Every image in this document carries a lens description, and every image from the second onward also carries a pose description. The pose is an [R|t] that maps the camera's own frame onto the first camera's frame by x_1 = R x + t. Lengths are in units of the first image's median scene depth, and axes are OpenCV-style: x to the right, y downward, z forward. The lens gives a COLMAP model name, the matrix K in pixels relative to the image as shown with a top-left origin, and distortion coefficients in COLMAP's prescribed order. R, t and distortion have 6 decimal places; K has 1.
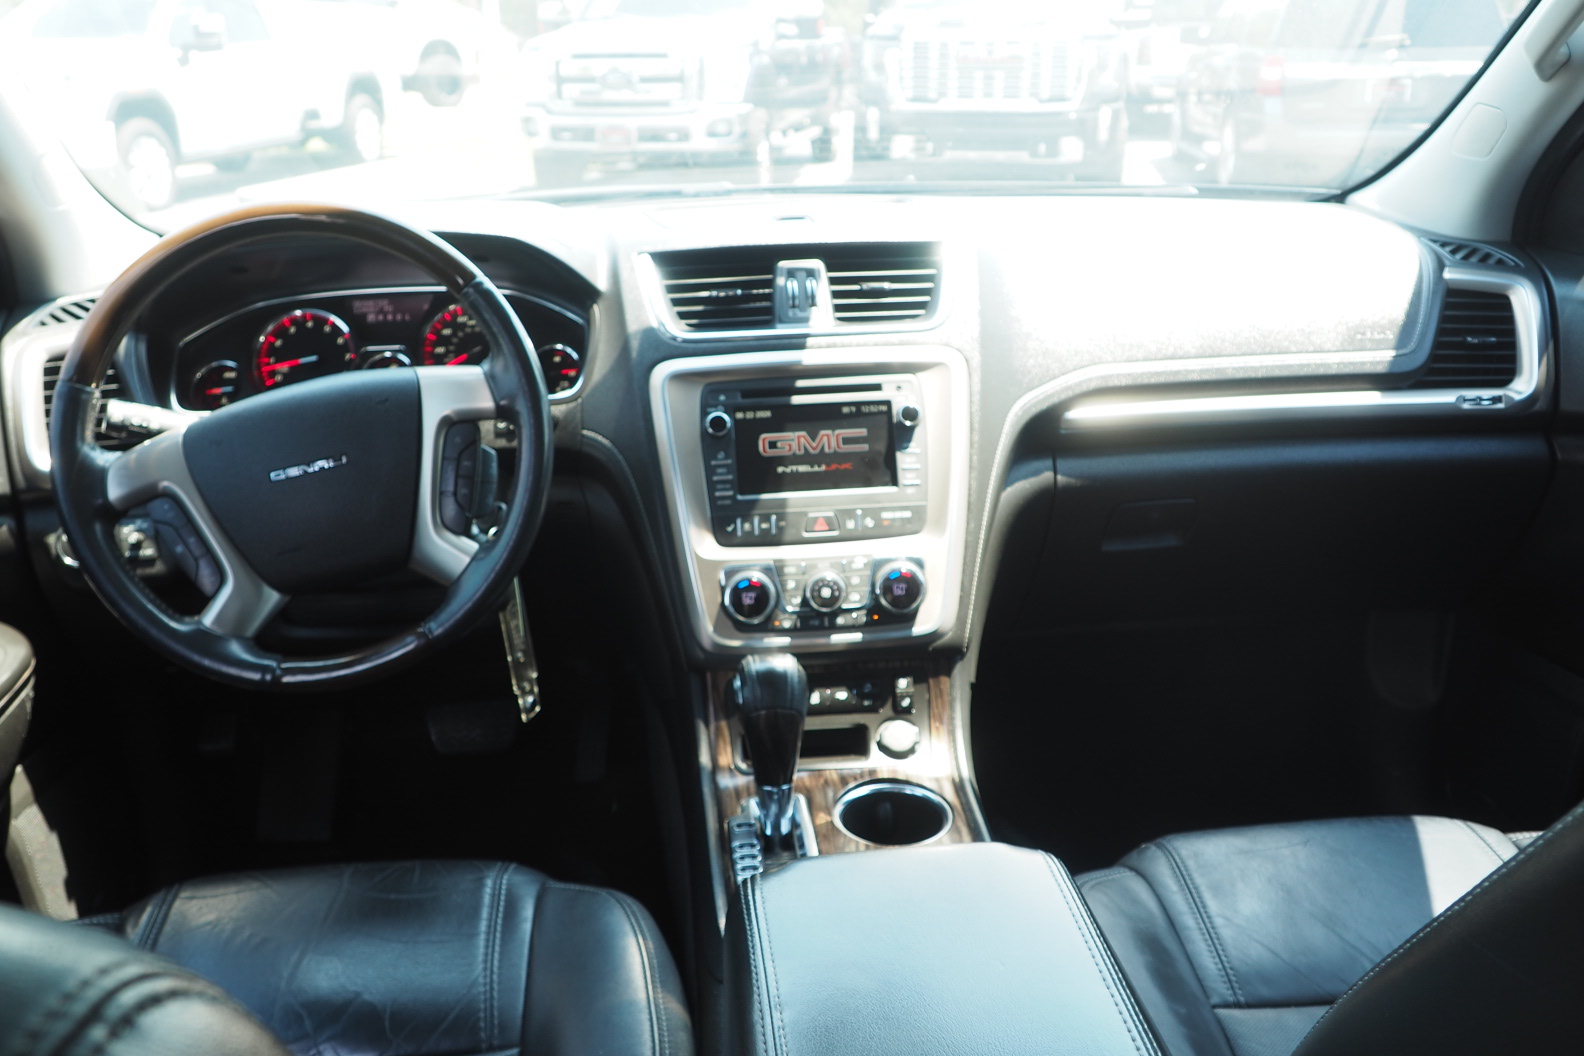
lens RADIAL K [[1345.1, 0, 784.9], [0, 1345.1, 520.7], [0, 0, 1]] dist [-0.021239, 0.007655]
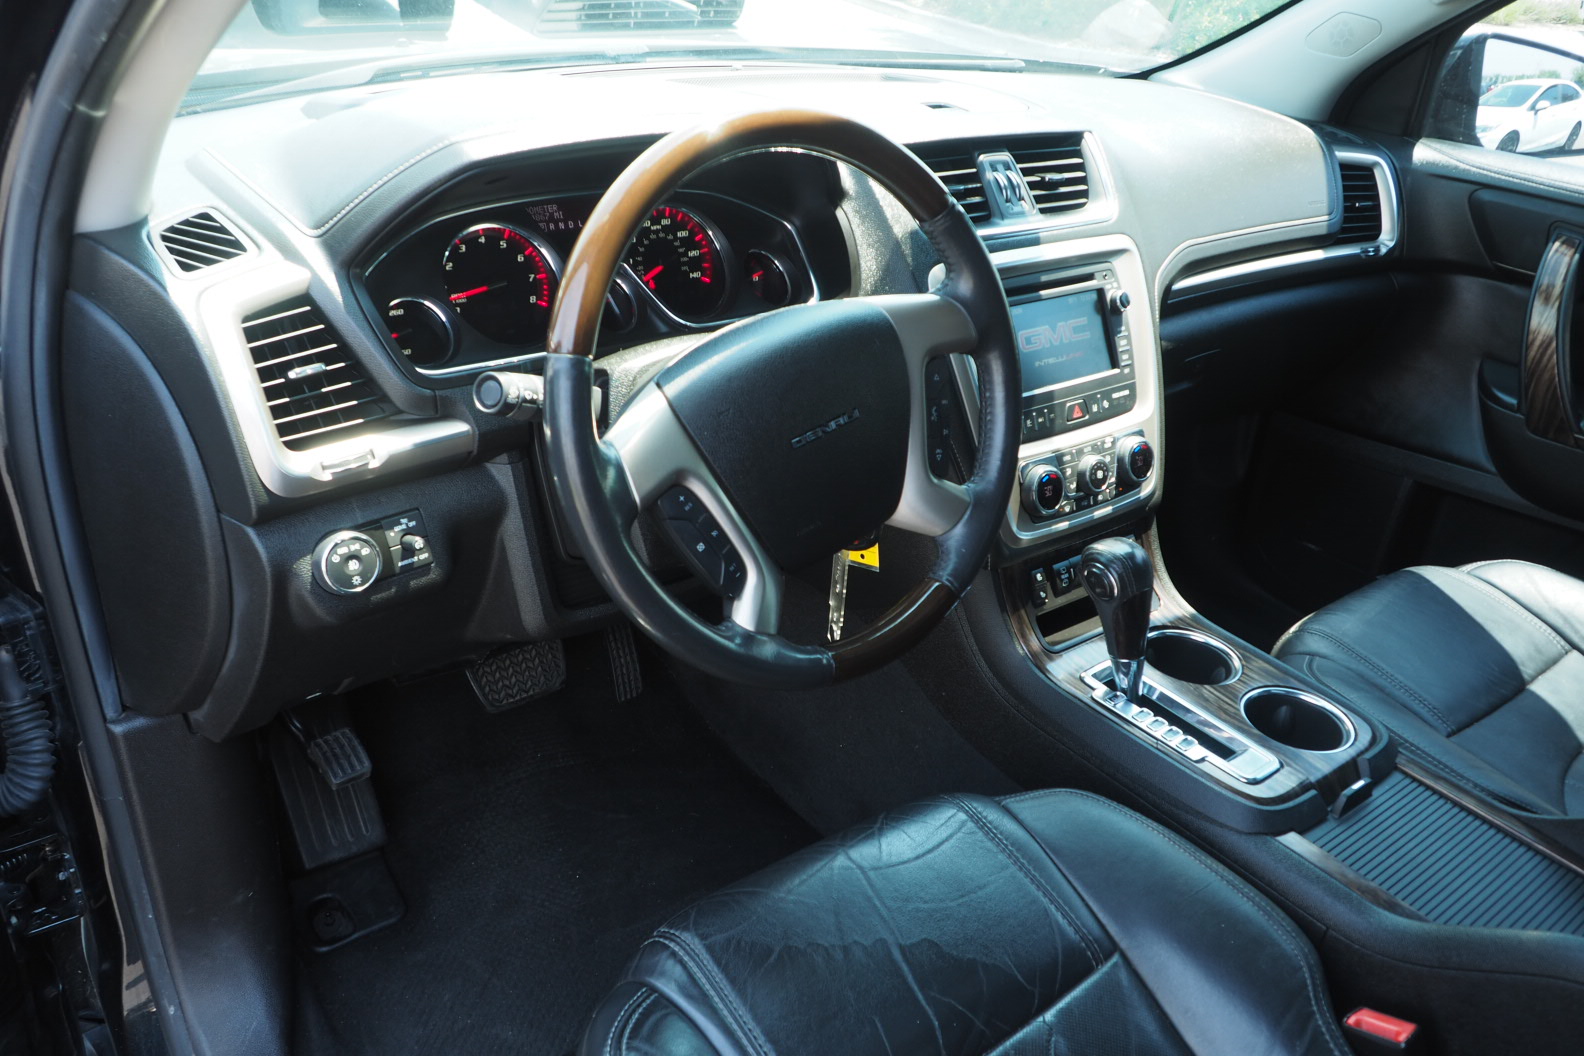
lens RADIAL K [[1251.0, 0, 806.1], [0, 1251.0, 535.7], [0, 0, 1]] dist [-0.018613, -0.007299]
pose [[0.830203, -0.180303, 0.527498, -0.683602], [0.092764, 0.977740, 0.188203, -0.106126], [-0.549689, -0.107314, 0.828448, 0.281433]]
